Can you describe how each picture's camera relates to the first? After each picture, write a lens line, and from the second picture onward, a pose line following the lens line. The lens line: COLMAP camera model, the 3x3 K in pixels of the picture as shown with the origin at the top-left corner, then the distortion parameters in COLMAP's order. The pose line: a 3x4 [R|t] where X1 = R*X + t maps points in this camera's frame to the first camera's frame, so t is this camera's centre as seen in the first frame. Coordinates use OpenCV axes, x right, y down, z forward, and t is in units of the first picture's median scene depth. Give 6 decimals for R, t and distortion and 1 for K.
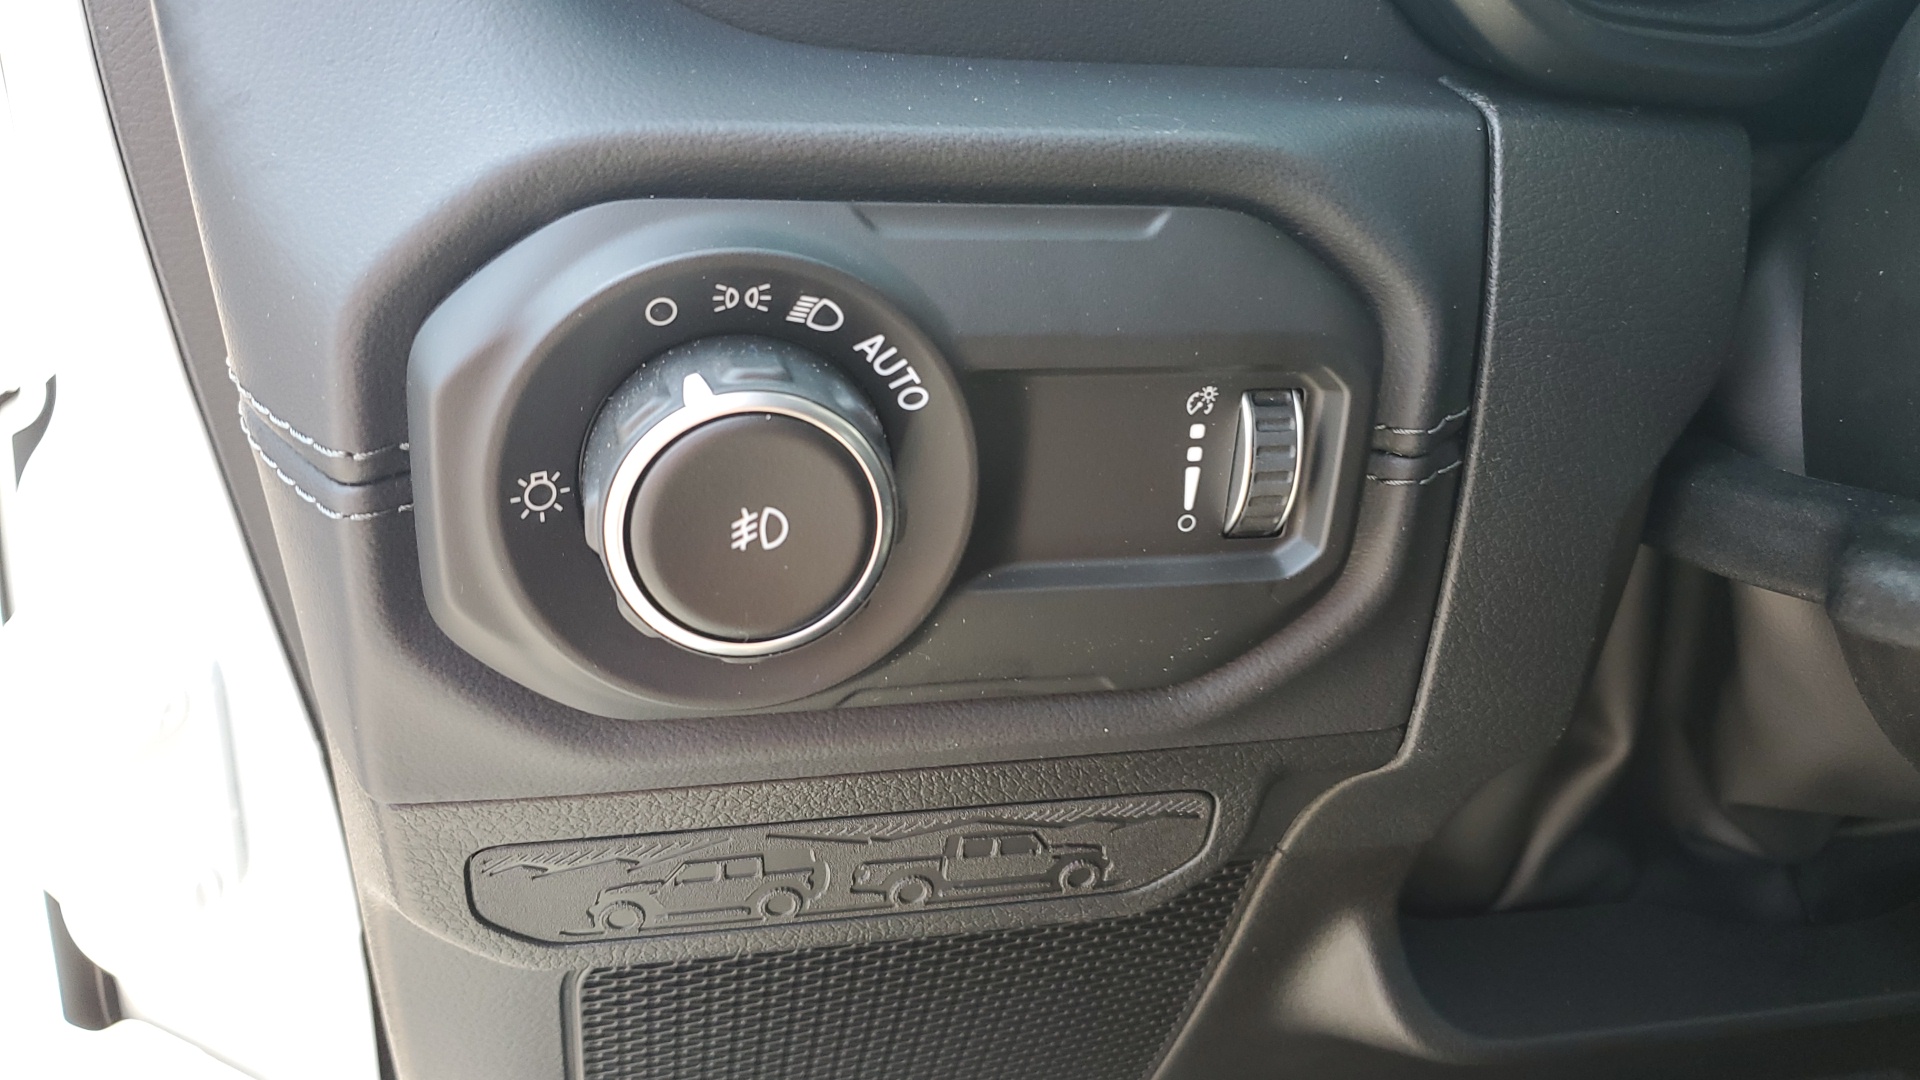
lens RADIAL K [[1481.0, 0, 962.0], [0, 1481.0, 565.3], [0, 0, 1]] dist [0.003970, -0.001738]
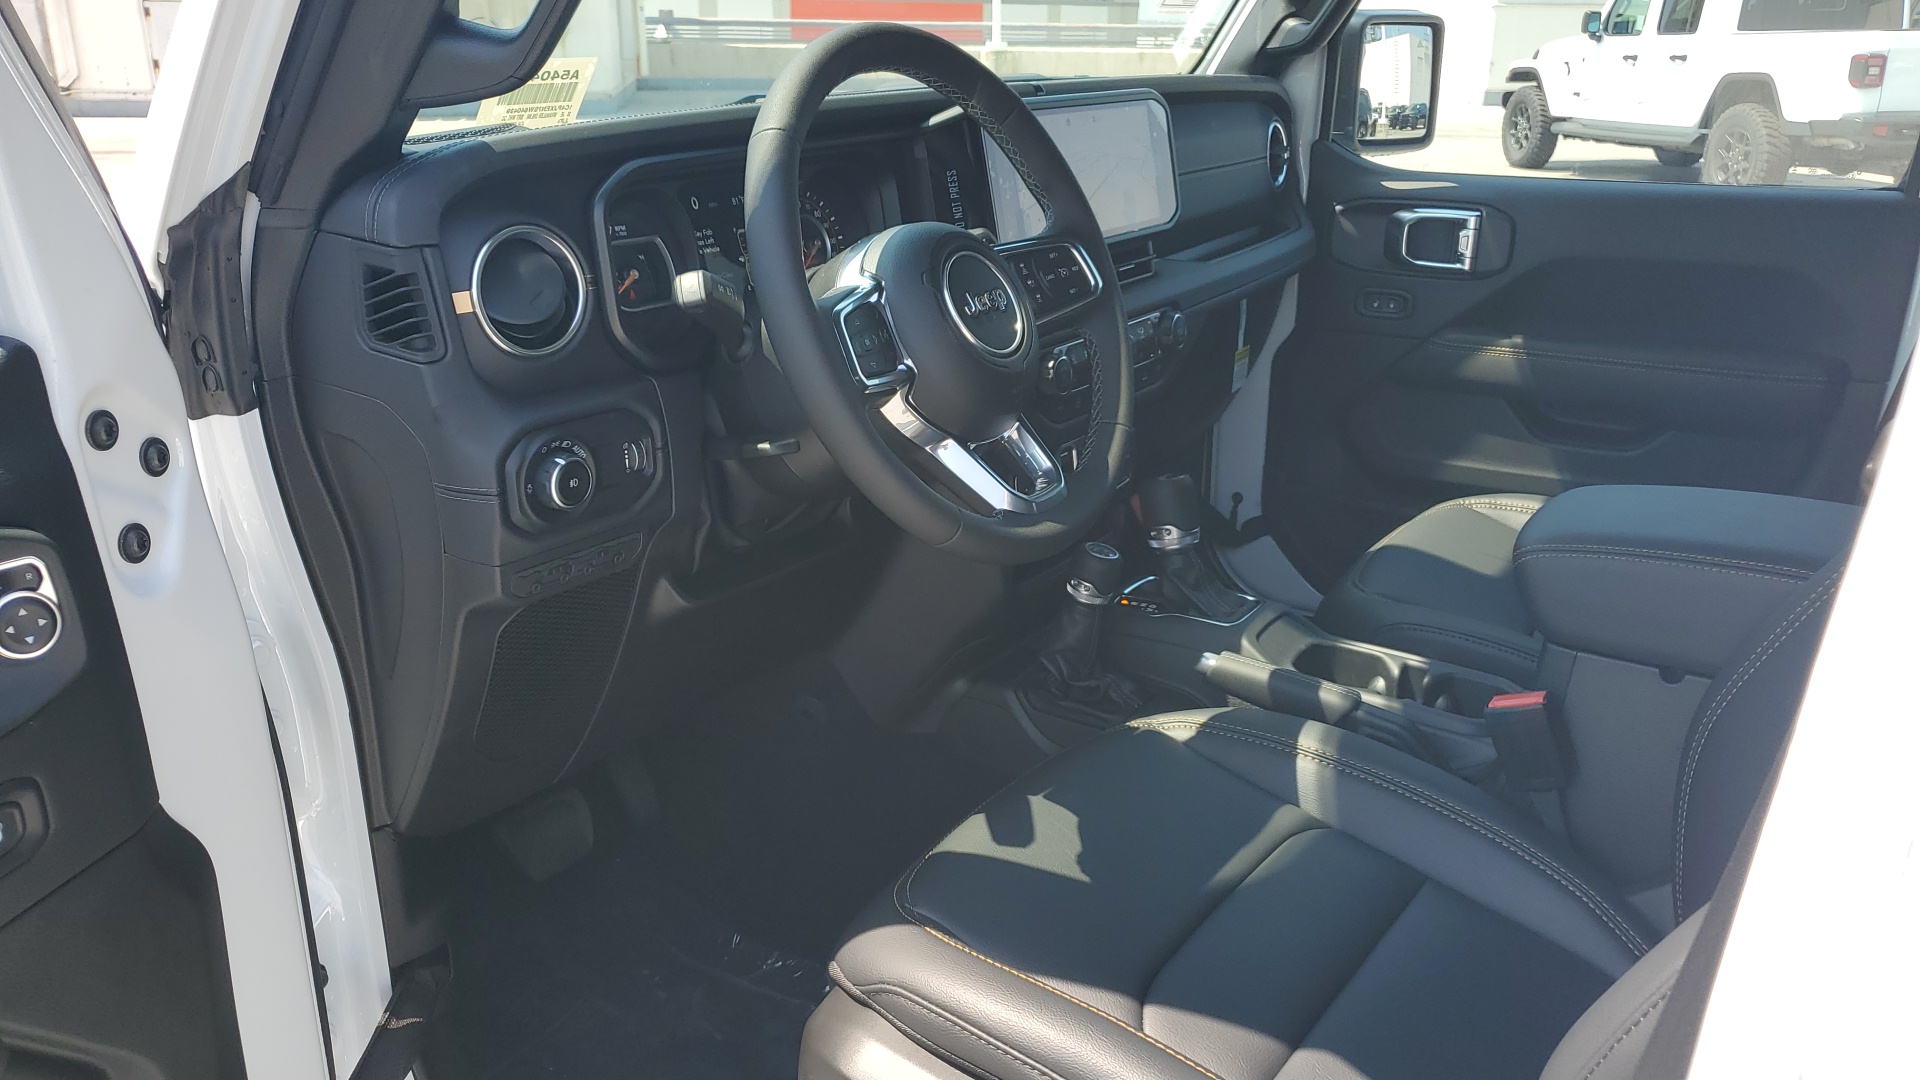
lens RADIAL K [[1464.4, 0, 964.9], [0, 1464.4, 567.3], [0, 0, 1]] dist [0.024799, 0.000294]
pose [[0.741449, -0.271426, 0.613662, -2.014269], [0.298677, 0.952441, 0.060398, 0.304362], [-0.600870, 0.138505, 0.787256, -3.336135]]
